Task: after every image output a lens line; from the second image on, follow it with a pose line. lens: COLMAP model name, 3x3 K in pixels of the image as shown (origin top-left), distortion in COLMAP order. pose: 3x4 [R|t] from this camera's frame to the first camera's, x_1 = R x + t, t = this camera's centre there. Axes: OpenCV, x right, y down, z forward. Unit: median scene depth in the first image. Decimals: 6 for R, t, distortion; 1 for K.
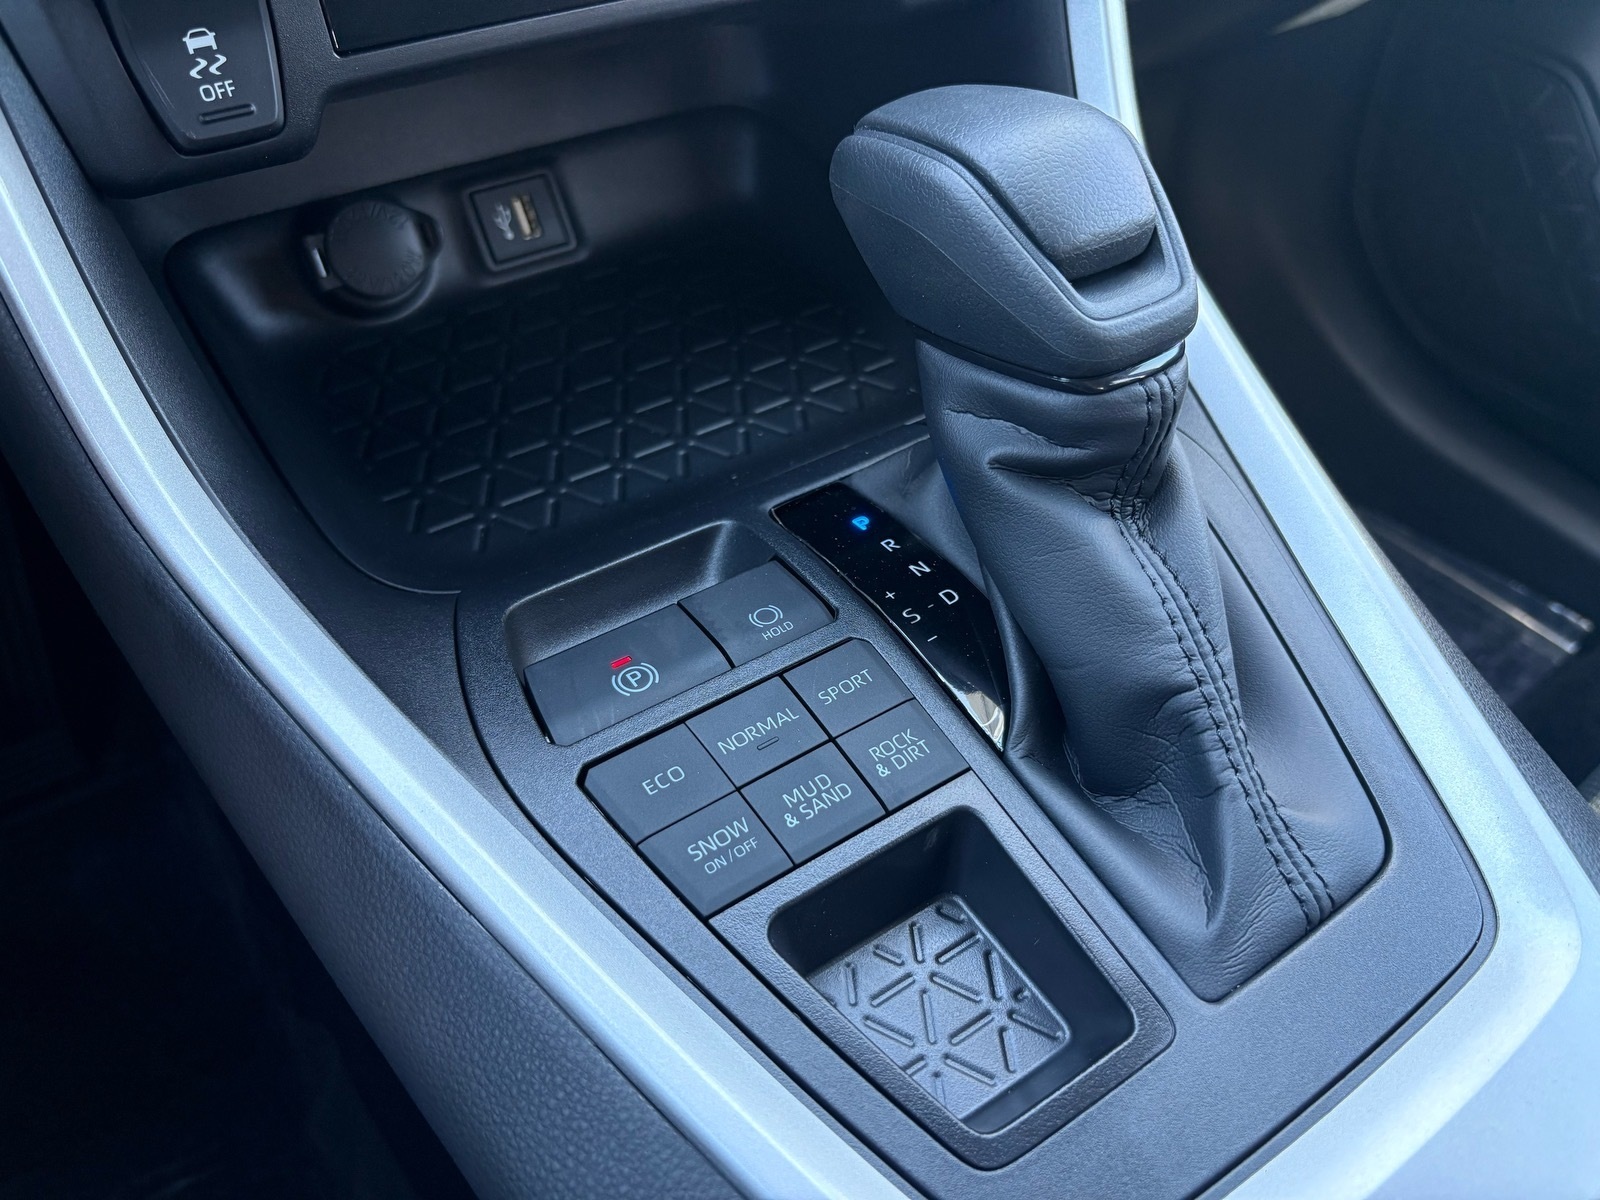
lens RADIAL K [[1234.1, 0, 802.6], [0, 1234.1, 603.9], [0, 0, 1]] dist [0.439808, -0.664517]
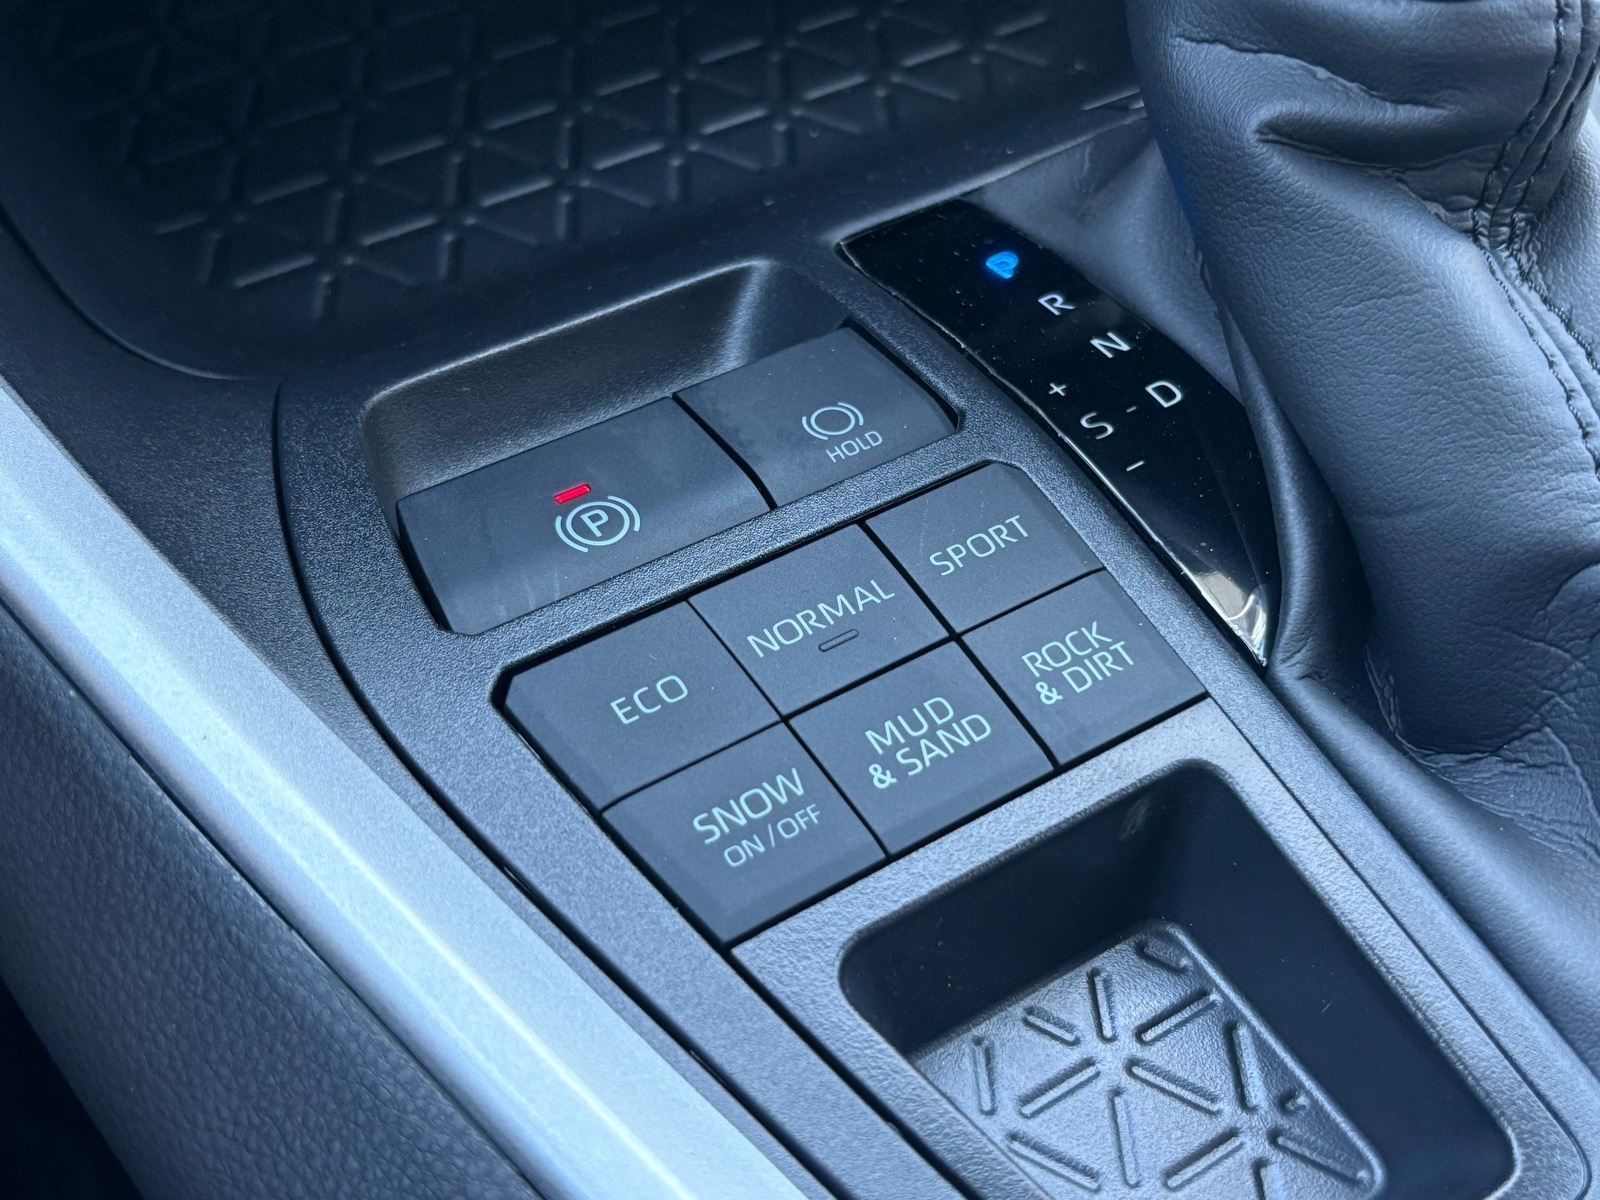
lens RADIAL K [[1637.0, 0, 800.0], [0, 1637.0, 600.0], [0, 0, 1]] dist [0.348229, -0.516478]
pose [[0.999745, 0.019967, 0.010510, -0.052493], [-0.019891, 0.999776, -0.007299, 0.099309], [-0.010654, 0.007088, 0.999918, 0.273367]]
